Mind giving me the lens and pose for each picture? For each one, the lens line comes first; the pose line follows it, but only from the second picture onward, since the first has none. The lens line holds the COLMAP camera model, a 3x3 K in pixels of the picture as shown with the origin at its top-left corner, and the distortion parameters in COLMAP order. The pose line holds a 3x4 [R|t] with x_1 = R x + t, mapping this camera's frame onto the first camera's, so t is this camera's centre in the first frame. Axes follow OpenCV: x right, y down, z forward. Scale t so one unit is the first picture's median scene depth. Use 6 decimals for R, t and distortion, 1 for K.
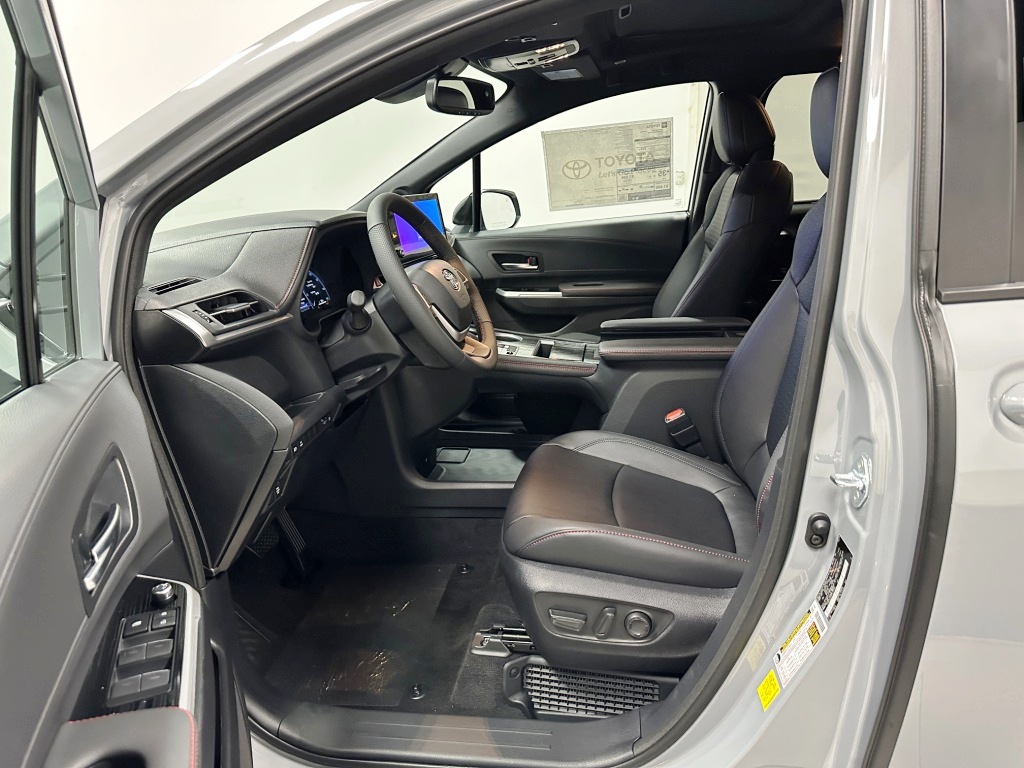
lens RADIAL K [[724.3, 0, 514.6], [0, 724.3, 353.3], [0, 0, 1]] dist [0.046258, -0.082394]
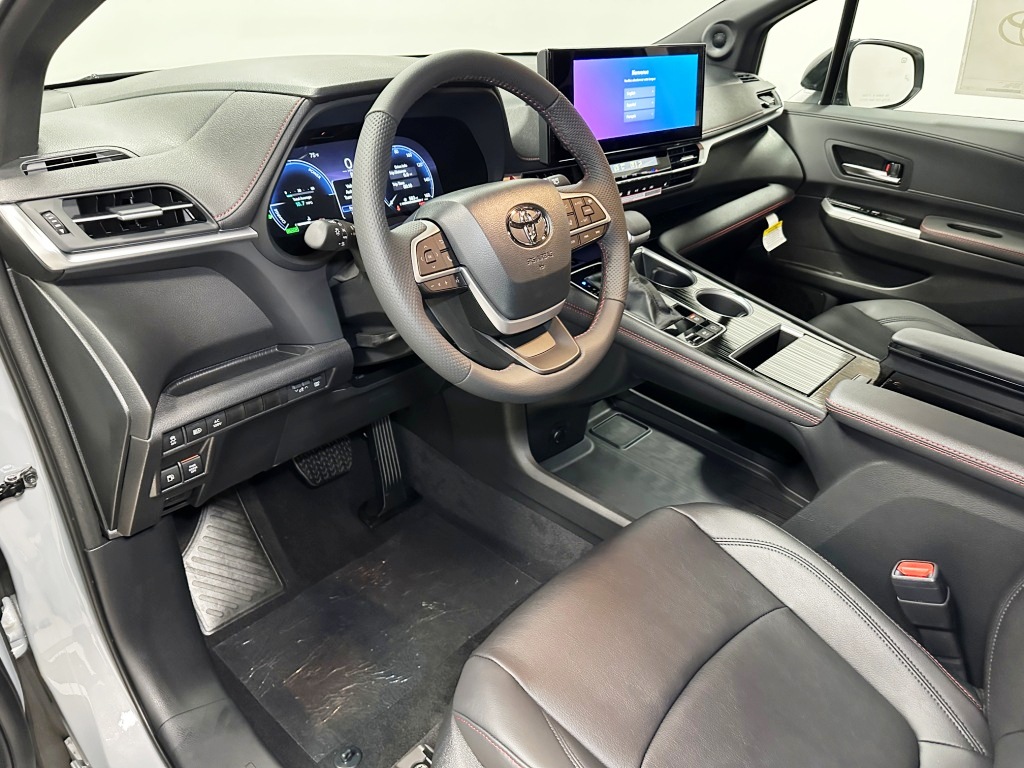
lens RADIAL K [[724.3, 0, 514.6], [0, 724.3, 353.3], [0, 0, 1]] dist [0.046258, -0.082394]
pose [[0.811140, 0.337578, -0.477590, 0.114328], [-0.214510, 0.931413, 0.294032, -0.094630], [0.544093, -0.136054, 0.827921, 0.276519]]
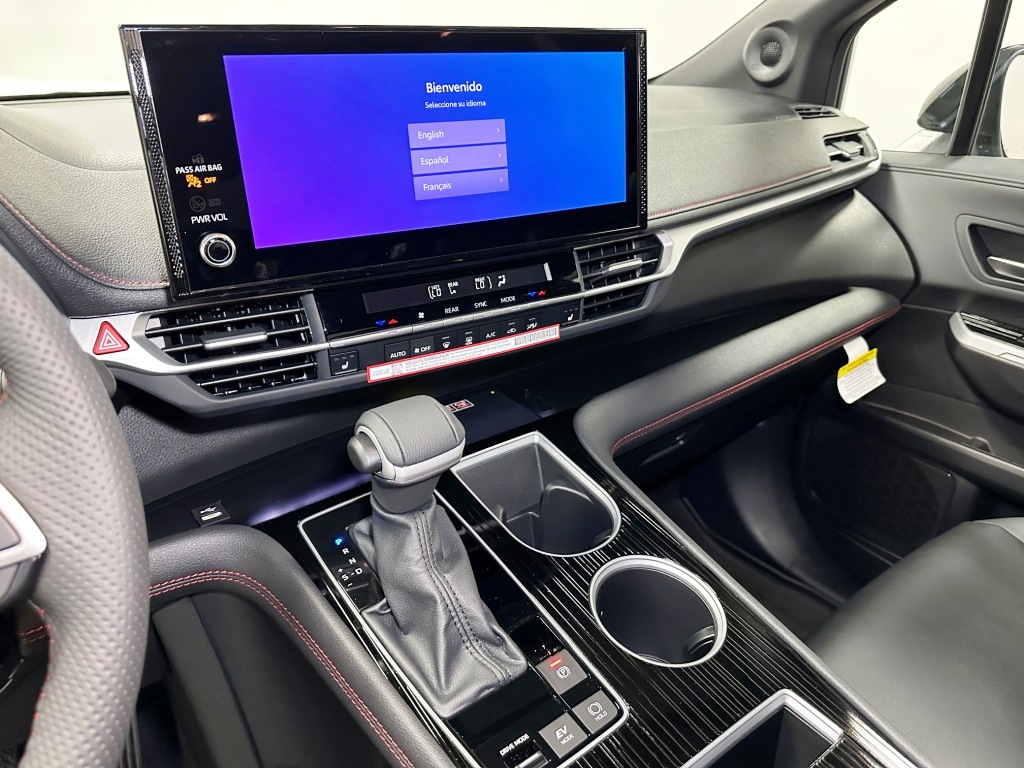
lens RADIAL K [[714.8, 0, 513.3], [0, 714.8, 357.8], [0, 0, 1]] dist [0.108439, -0.175031]
pose [[0.695283, 0.334201, -0.636311, 0.066472], [-0.202890, 0.940575, 0.272313, -0.127302], [0.689505, -0.060234, 0.721772, 0.569909]]
